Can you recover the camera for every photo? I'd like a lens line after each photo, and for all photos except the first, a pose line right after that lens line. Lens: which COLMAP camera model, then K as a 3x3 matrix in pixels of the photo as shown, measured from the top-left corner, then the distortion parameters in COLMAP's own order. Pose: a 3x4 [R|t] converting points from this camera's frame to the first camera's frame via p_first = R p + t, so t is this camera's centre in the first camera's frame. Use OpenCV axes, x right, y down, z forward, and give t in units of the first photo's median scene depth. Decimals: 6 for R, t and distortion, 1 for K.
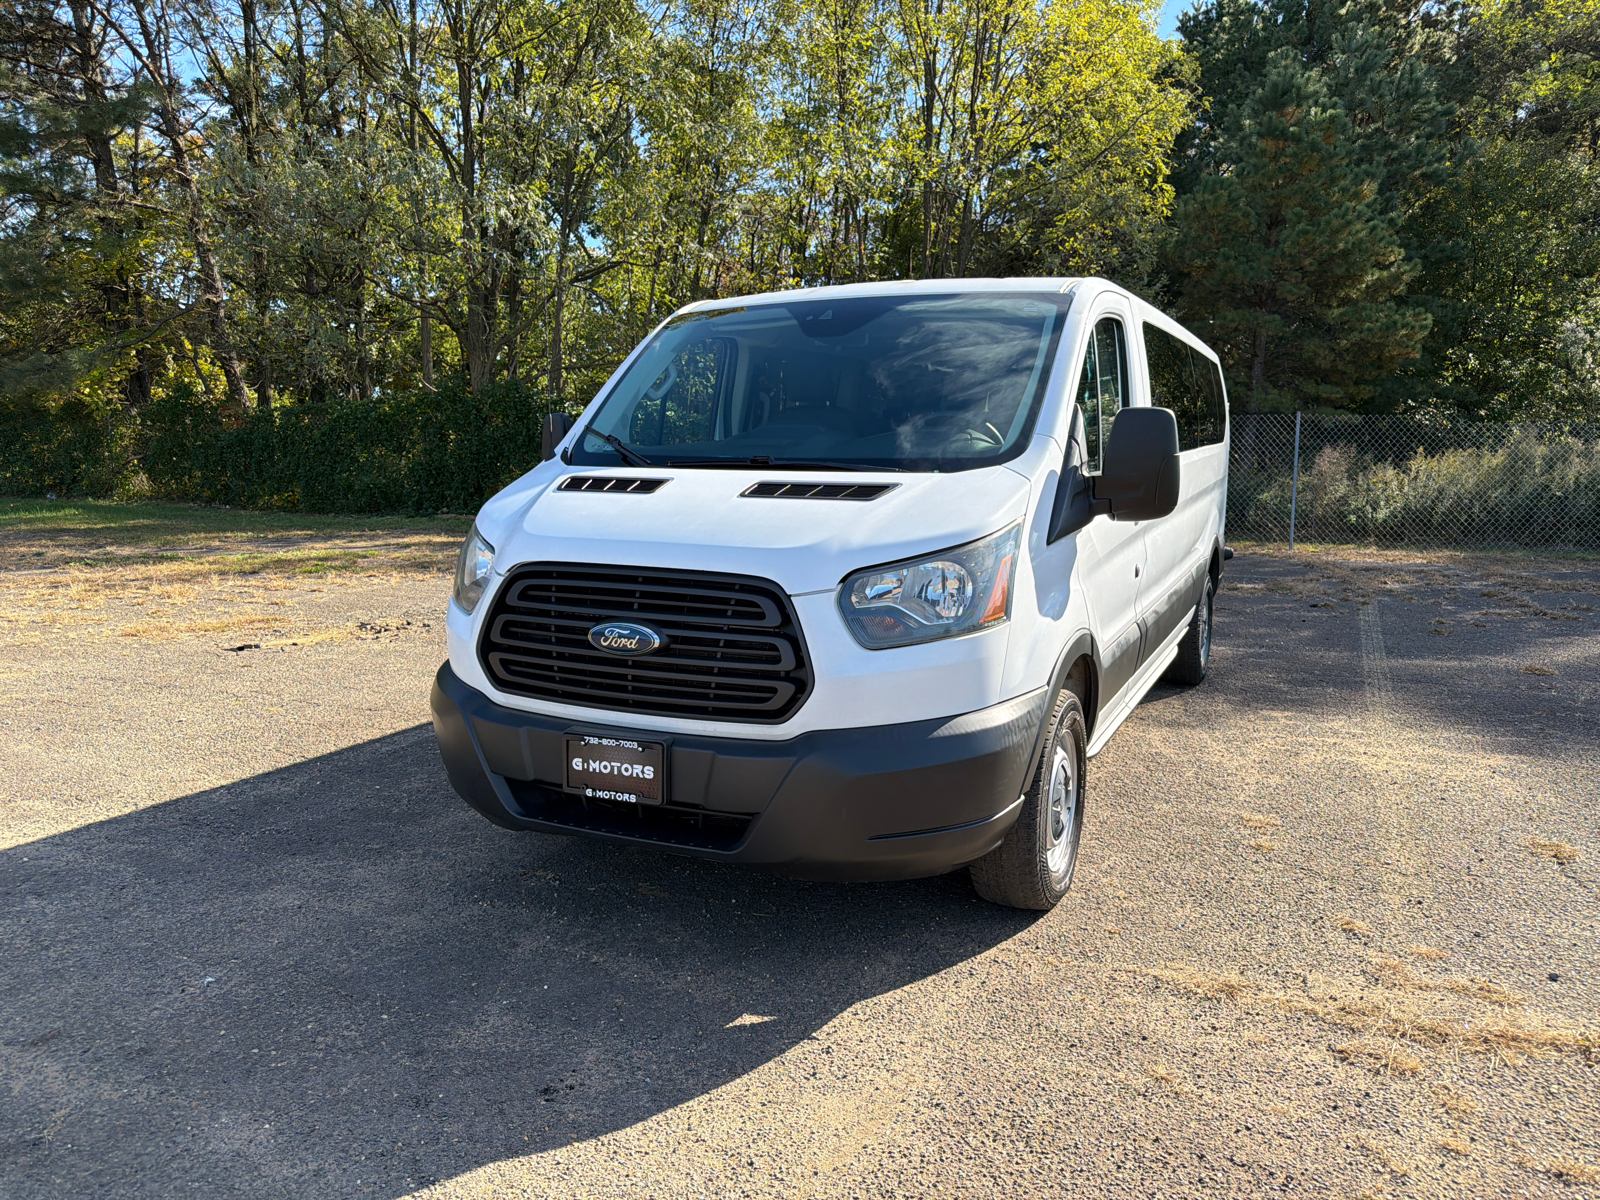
lens RADIAL K [[1142.9, 0, 804.1], [0, 1142.9, 602.5], [0, 0, 1]] dist [0.026535, -0.033369]
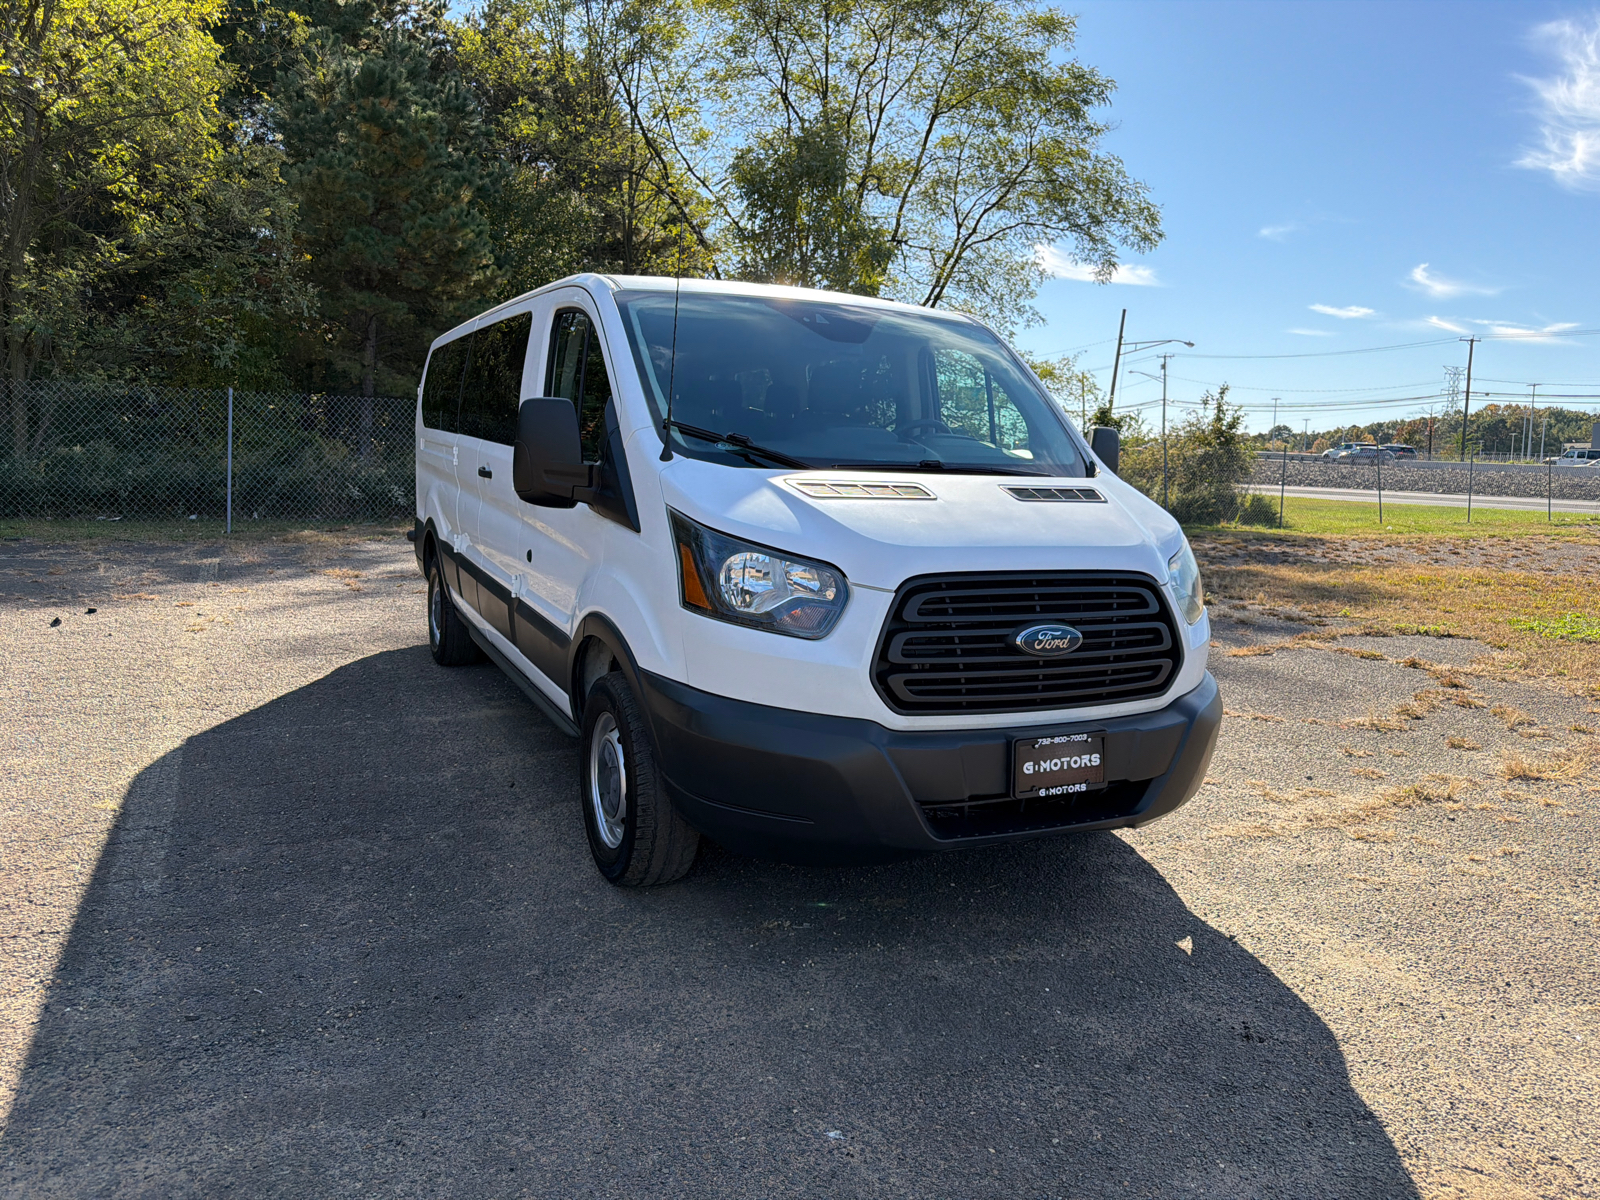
lens RADIAL K [[1142.9, 0, 800.7], [0, 1142.9, 601.2], [0, 0, 1]] dist [0.026535, -0.033369]
pose [[0.627090, -0.087249, 0.774045, -0.927853], [0.073749, 0.995894, 0.052508, -0.063010], [-0.775448, 0.024158, 0.630949, 0.433707]]
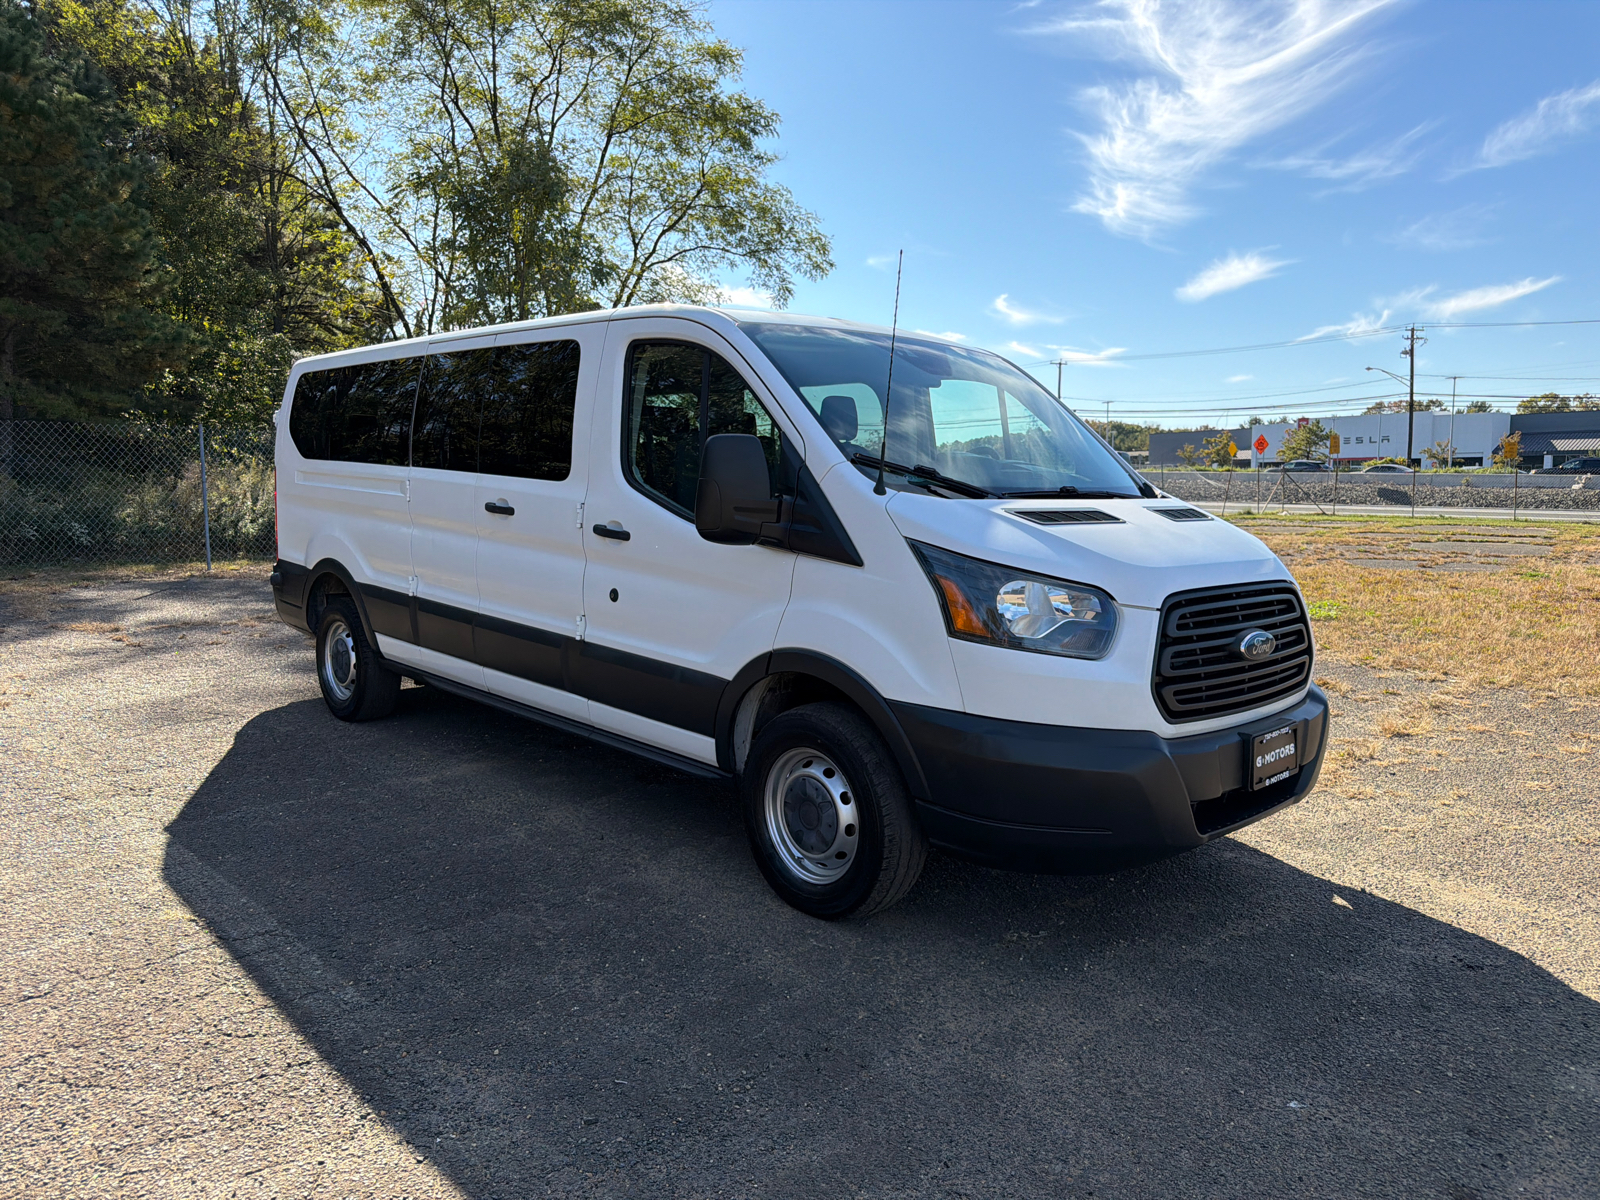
lens RADIAL K [[1142.9, 0, 800.1], [0, 1142.9, 604.5], [0, 0, 1]] dist [0.026535, -0.033369]
pose [[0.354590, -0.106189, 0.928972, -1.184528], [0.112514, 0.991157, 0.070351, -0.121905], [-0.928228, 0.079576, 0.363402, 0.841792]]
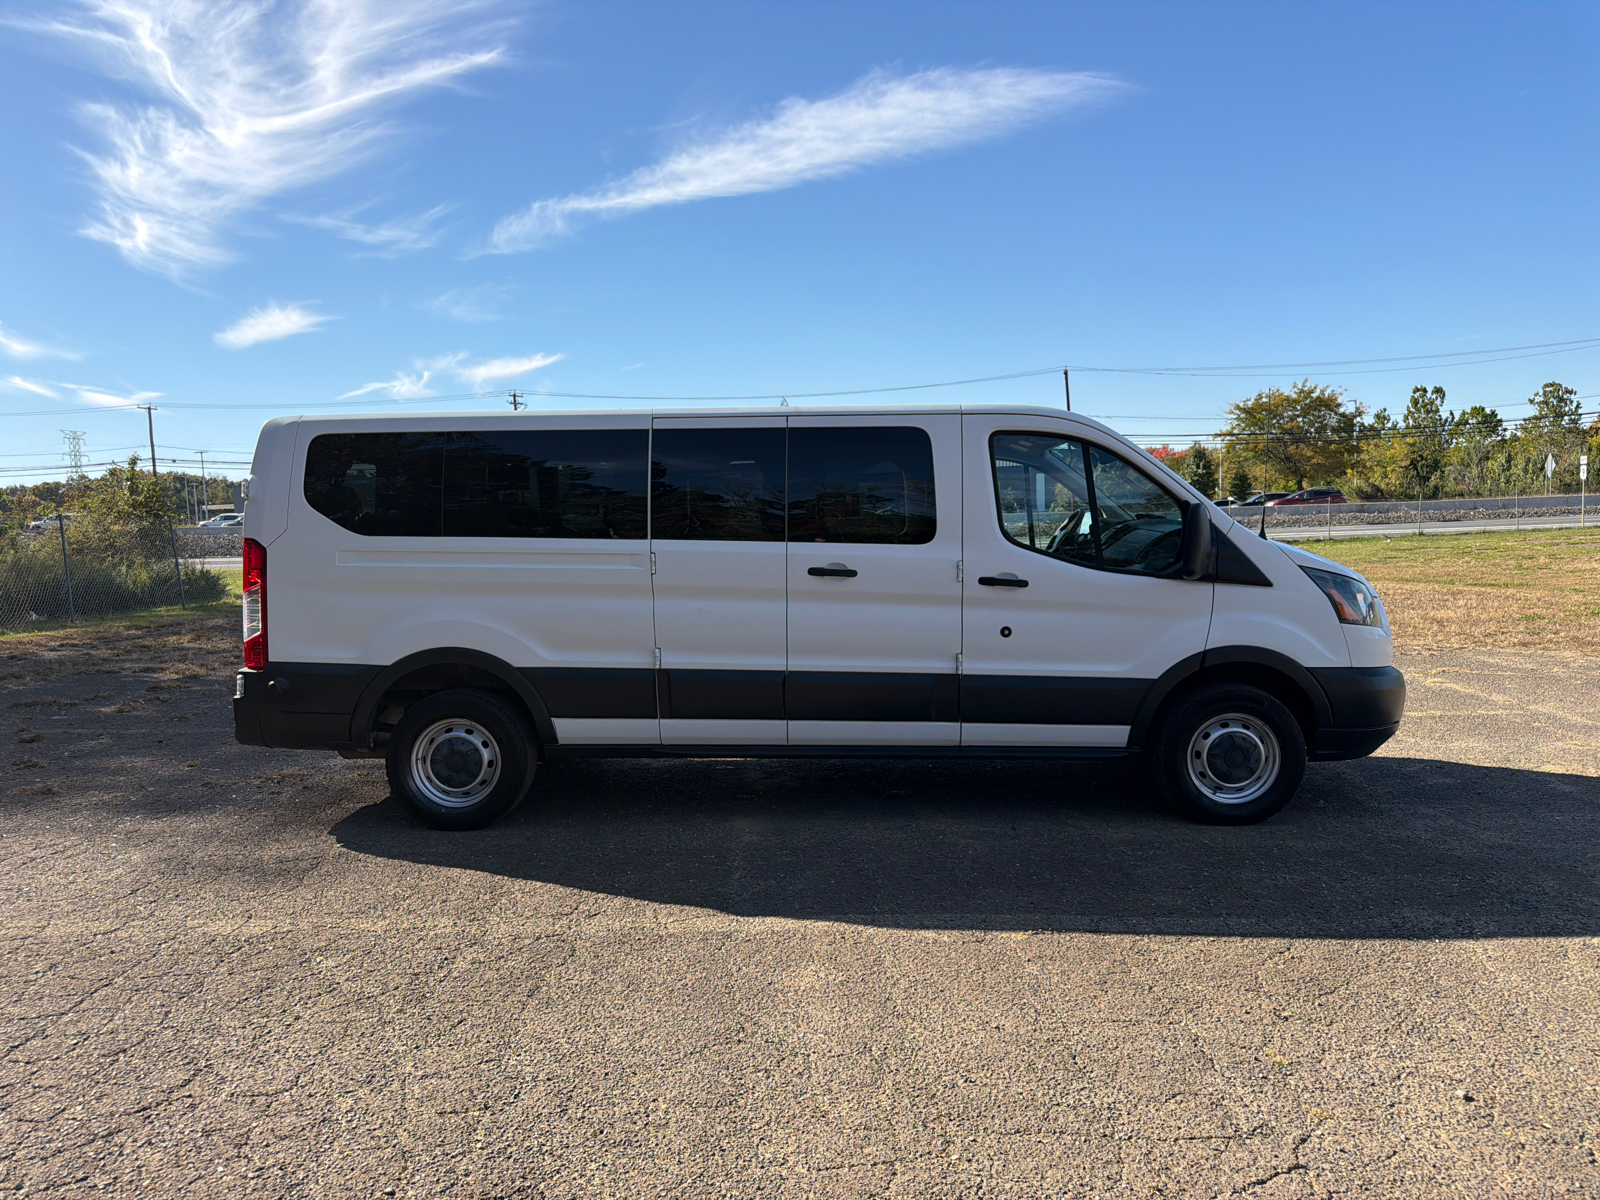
lens RADIAL K [[1142.9, 0, 803.1], [0, 1142.9, 602.5], [0, 0, 1]] dist [0.026535, -0.033369]
pose [[-0.409820, -0.061067, 0.910120, -1.384403], [0.135956, 0.982522, 0.127144, -0.334021], [-0.901978, 0.175843, -0.394355, 2.285333]]
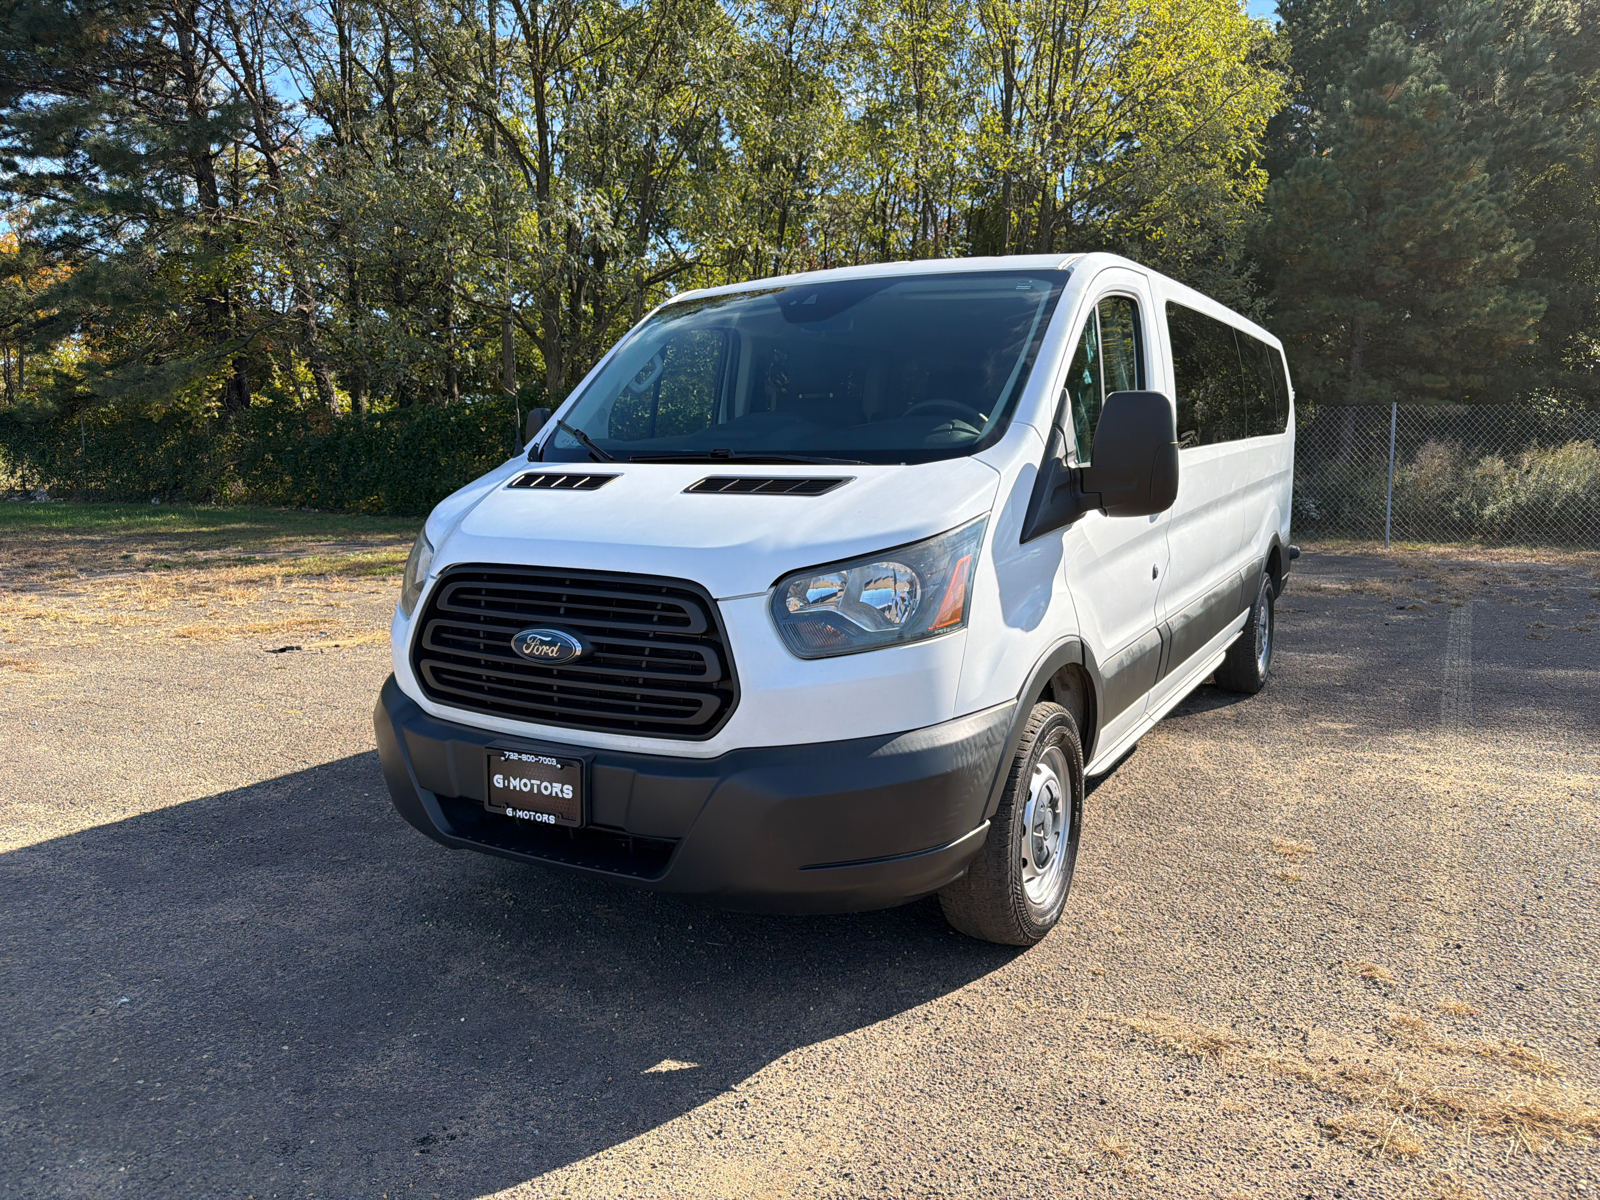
lens RADIAL K [[1142.9, 0, 805.9], [0, 1142.9, 594.9], [0, 0, 1]] dist [0.026535, -0.033369]
pose [[0.996519, -0.000294, -0.083365, 0.109063], [-0.000310, 0.999974, -0.007231, -0.002791], [0.083365, 0.007231, 0.996493, 0.075767]]
